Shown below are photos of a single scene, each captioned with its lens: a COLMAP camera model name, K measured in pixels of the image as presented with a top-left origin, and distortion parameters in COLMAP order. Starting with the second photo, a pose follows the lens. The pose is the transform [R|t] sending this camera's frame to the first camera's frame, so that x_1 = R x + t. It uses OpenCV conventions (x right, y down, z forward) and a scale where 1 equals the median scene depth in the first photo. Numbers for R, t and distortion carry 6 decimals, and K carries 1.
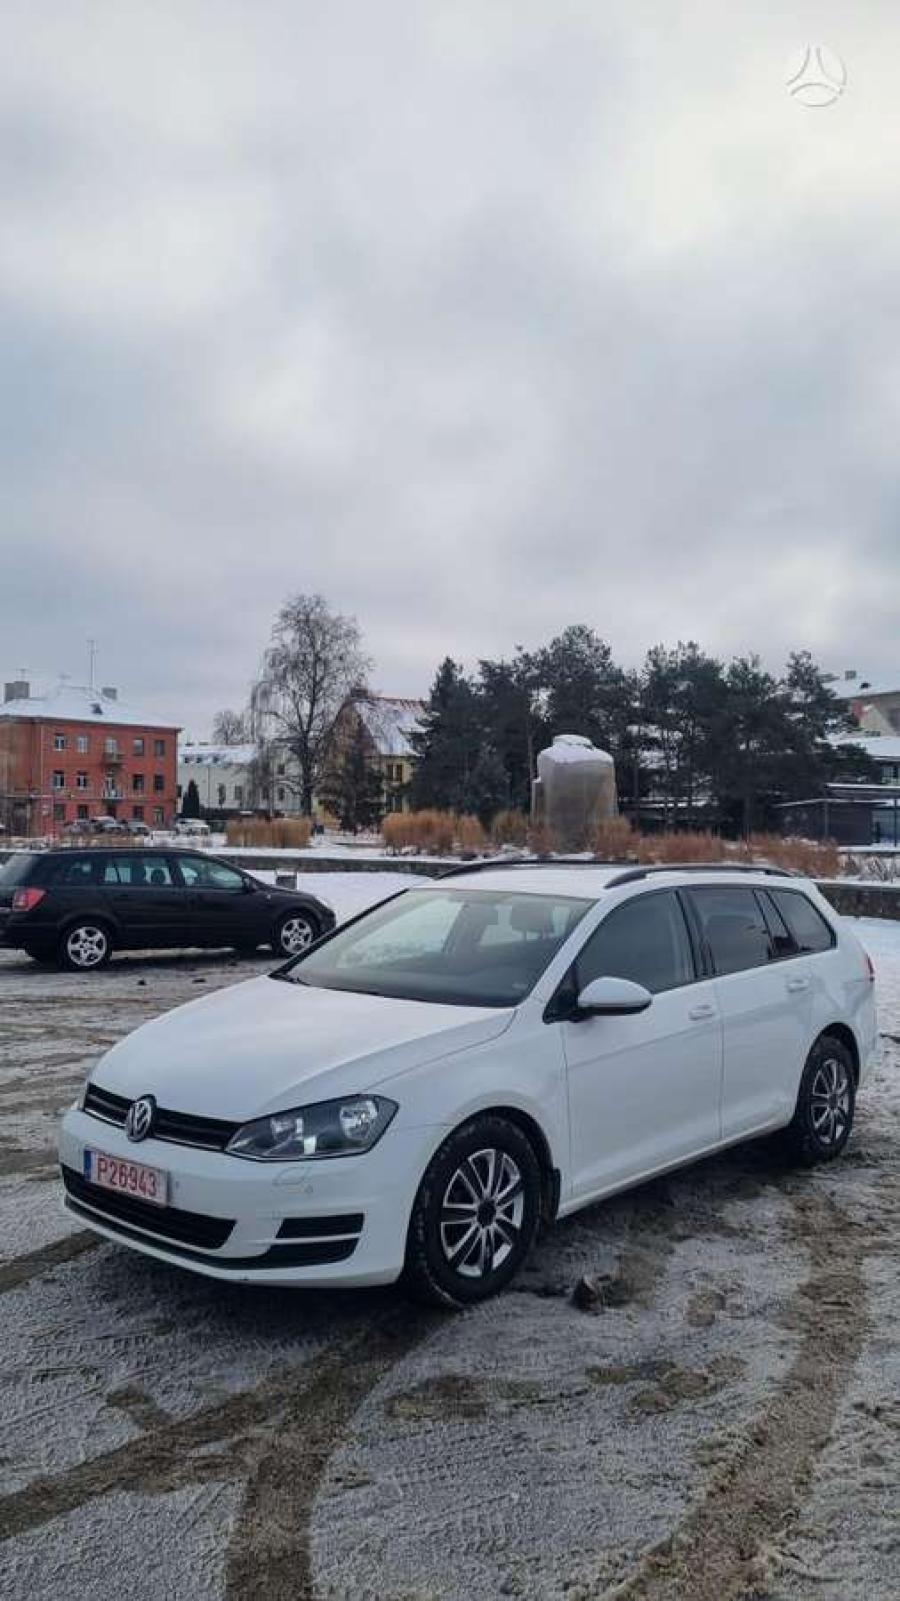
lens RADIAL K [[1180.5, 0, 452.5], [0, 1180.5, 800.5], [0, 0, 1]] dist [0.056712, -0.010519]
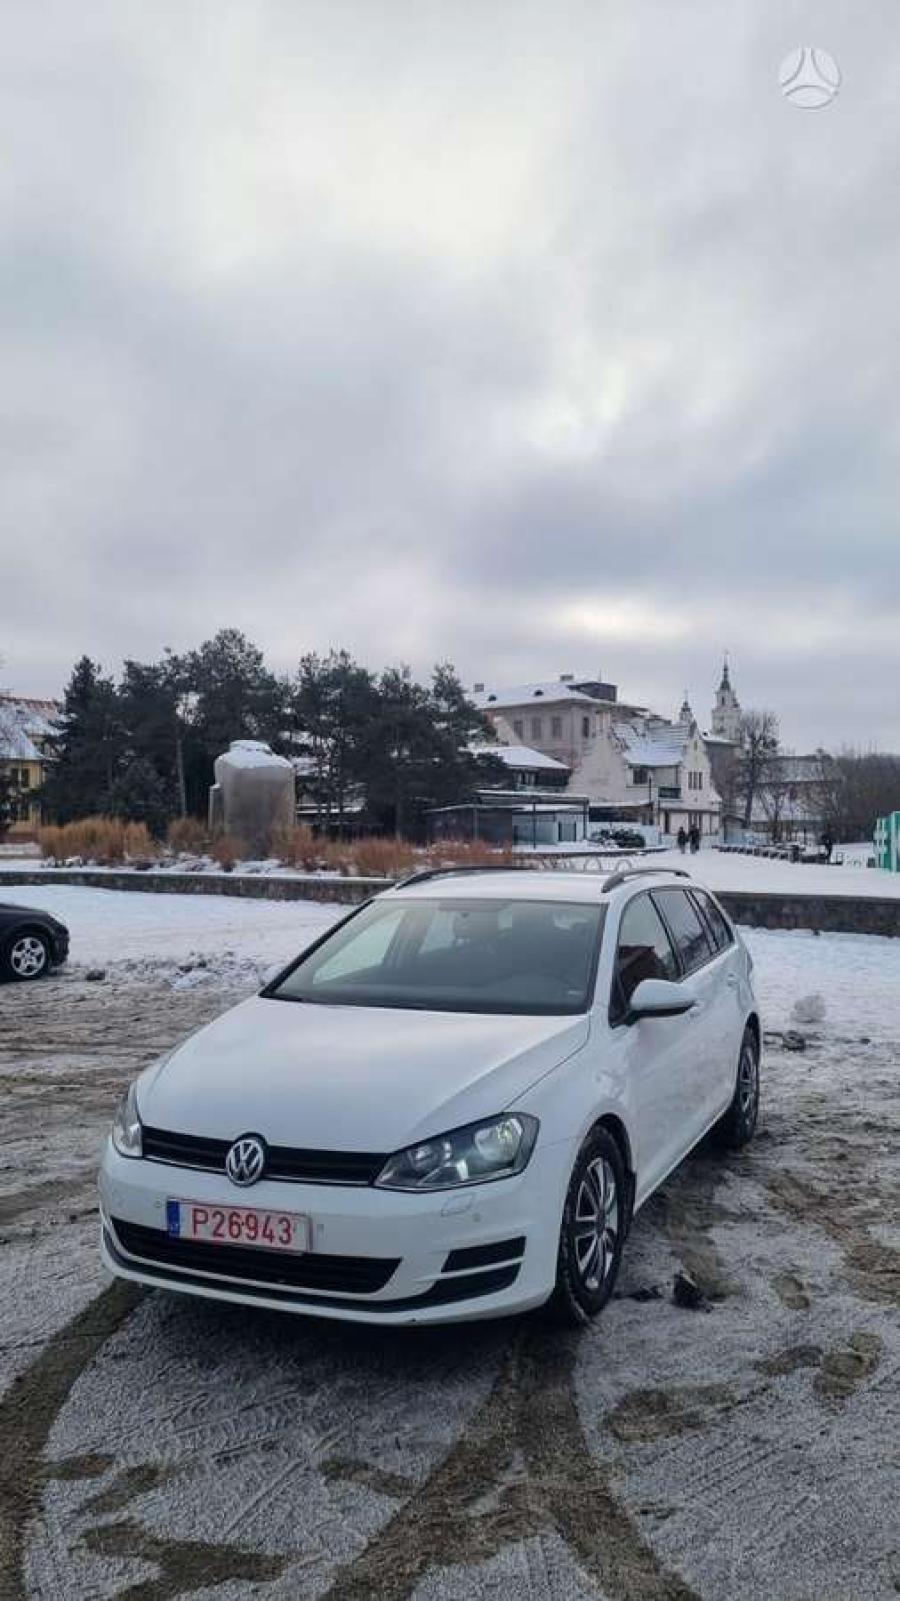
lens RADIAL K [[1180.5, 0, 454.0], [0, 1180.5, 797.1], [0, 0, 1]] dist [0.056712, -0.010519]
pose [[0.951958, -0.001439, 0.306227, -0.040459], [0.003933, 0.999964, -0.007528, -0.000117], [-0.306205, 0.008371, 0.951929, 0.009258]]
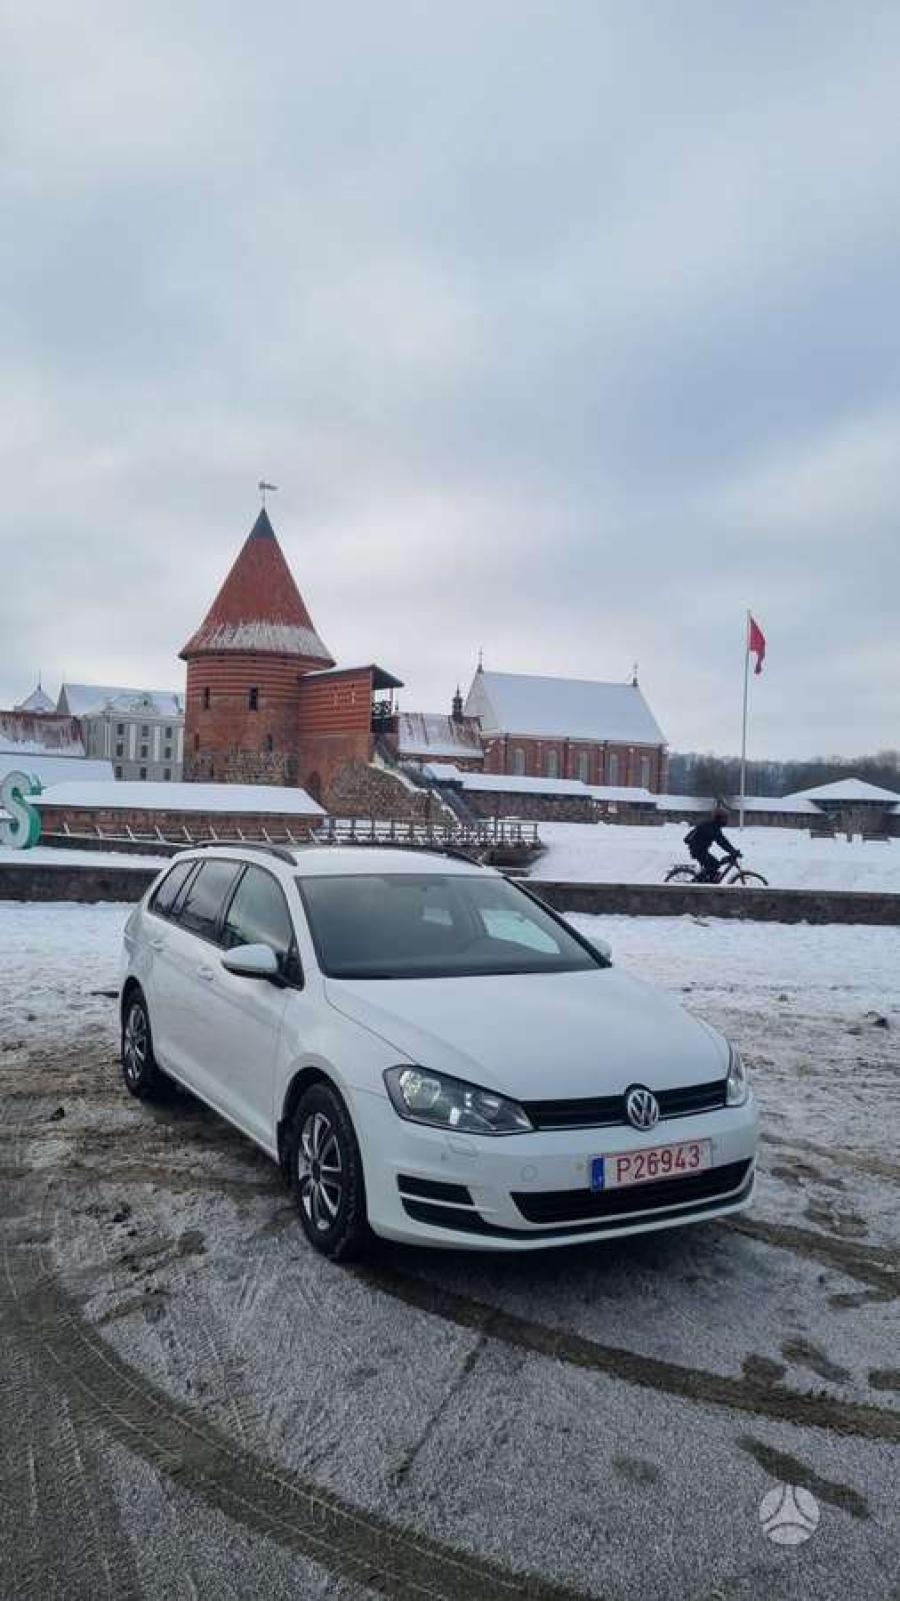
lens RADIAL K [[1180.5, 0, 443.3], [0, 1180.5, 793.8], [0, 0, 1]] dist [0.056712, -0.010519]
pose [[0.303392, 0.022699, 0.952595, -0.135203], [-0.057150, 0.998350, -0.005587, 0.001231], [-0.951150, -0.052745, 0.304189, 0.090065]]
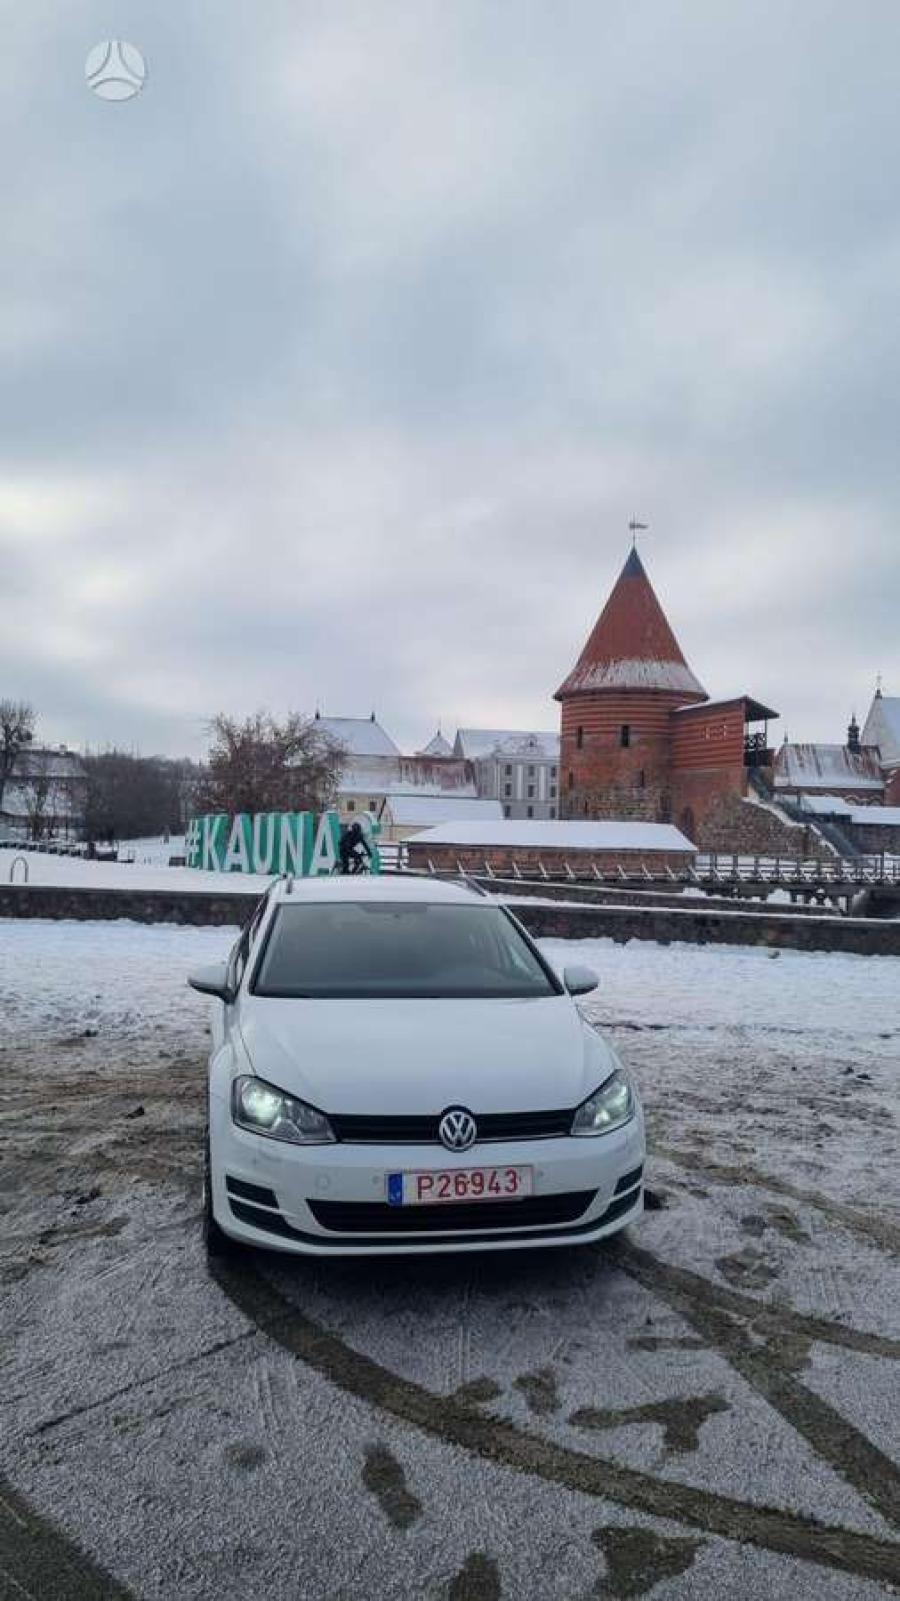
lens RADIAL K [[1180.5, 0, 450.5], [0, 1180.5, 787.1], [0, 0, 1]] dist [0.056712, -0.010519]
pose [[0.592023, 0.046800, 0.804561, -0.117082], [-0.043915, 0.998703, -0.025779, -0.000774], [-0.804724, -0.020071, 0.593310, 0.040438]]
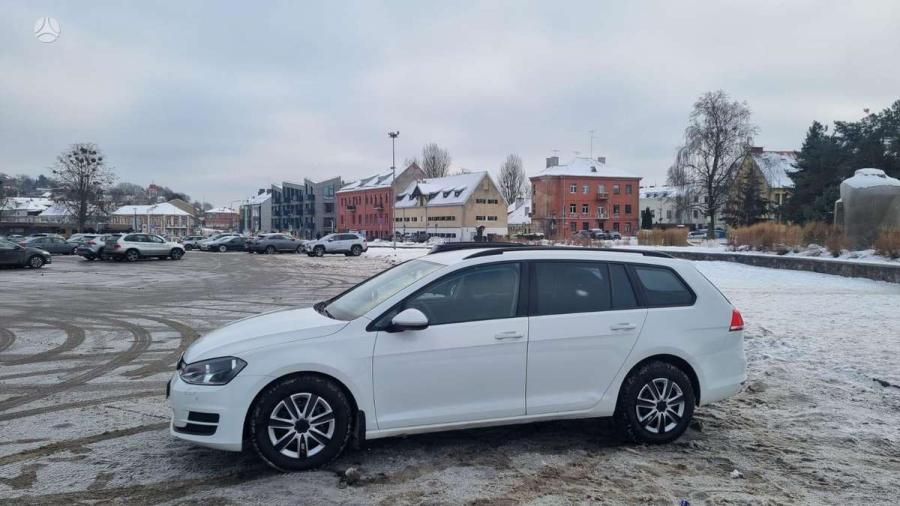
lens RADIAL K [[663.6, 0, 442.1], [0, 663.6, 248.9], [0, 0, 1]] dist [0.056712, -0.010519]
pose [[0.860042, 0.008781, -0.510147, 0.078282], [0.013331, 0.999124, 0.039672, 0.002795], [0.510048, -0.040920, 0.859172, 0.022137]]
